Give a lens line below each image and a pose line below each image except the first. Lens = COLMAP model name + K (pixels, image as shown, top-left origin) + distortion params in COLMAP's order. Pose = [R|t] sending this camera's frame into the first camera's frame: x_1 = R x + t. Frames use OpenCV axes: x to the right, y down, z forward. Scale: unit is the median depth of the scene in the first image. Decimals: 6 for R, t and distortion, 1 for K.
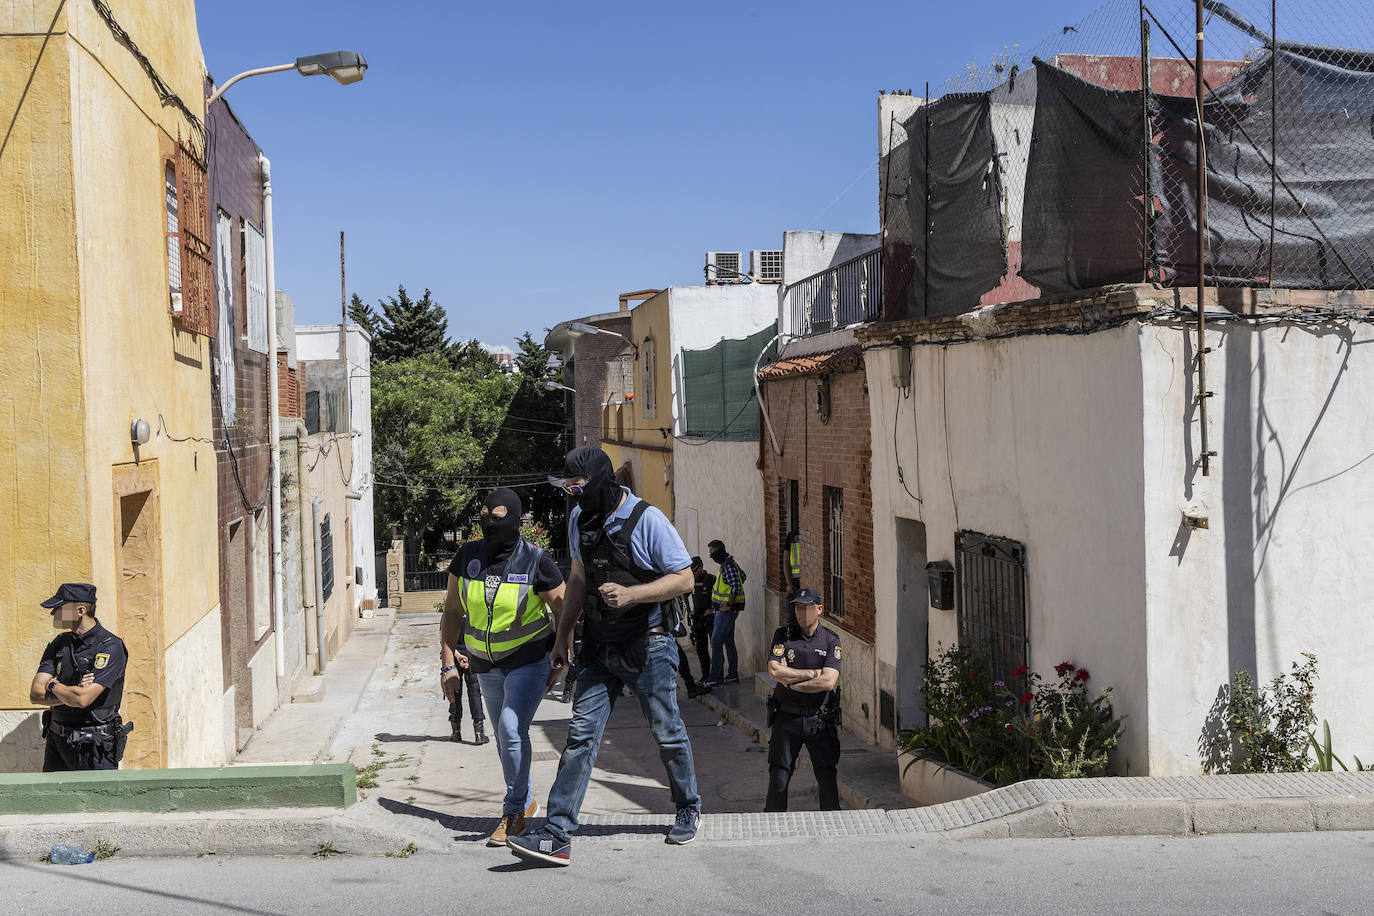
lens RADIAL K [[1375.3, 0, 687.0], [0, 1375.3, 458.0], [0, 0, 1]] dist [0.000150, 0.000700]
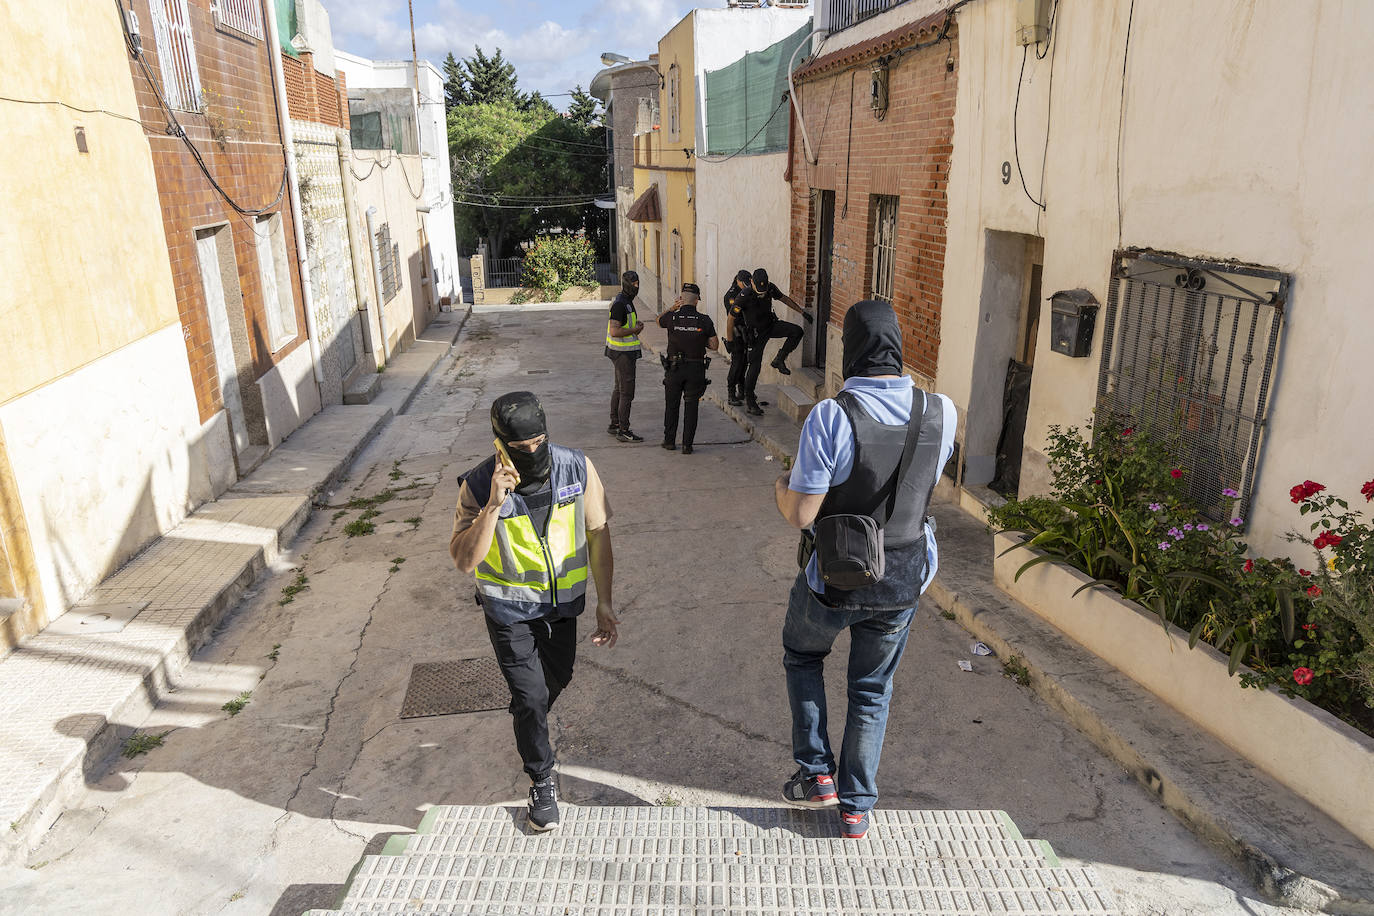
lens RADIAL K [[907.7, 0, 687.0], [0, 907.7, 458.0], [0, 0, 1]] dist [-0.002818, 0.000948]
pose [[0.999863, 0.015644, -0.005354, -0.011885], [-0.013514, 0.959737, 0.280575, 0.015917], [0.009528, -0.280465, 0.959817, 0.291709]]
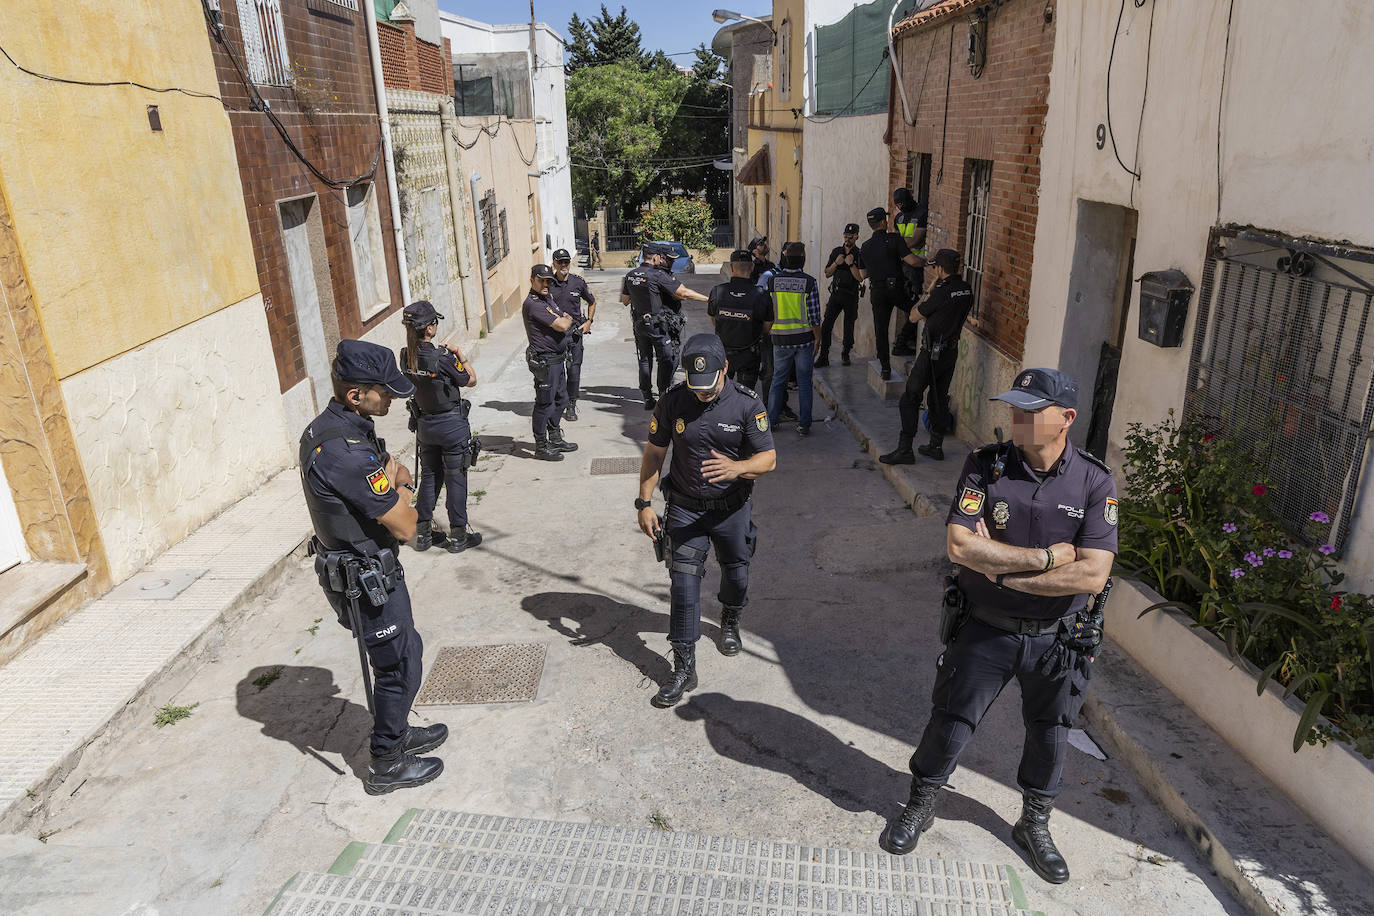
lens RADIAL K [[907.7, 0, 687.0], [0, 907.7, 458.0], [0, 0, 1]] dist [-0.002818, 0.000948]
pose [[0.989499, 0.047140, -0.136634, 0.011894], [-0.000804, 0.947102, 0.320932, 0.011943], [0.144535, -0.317452, 0.937195, 0.308072]]
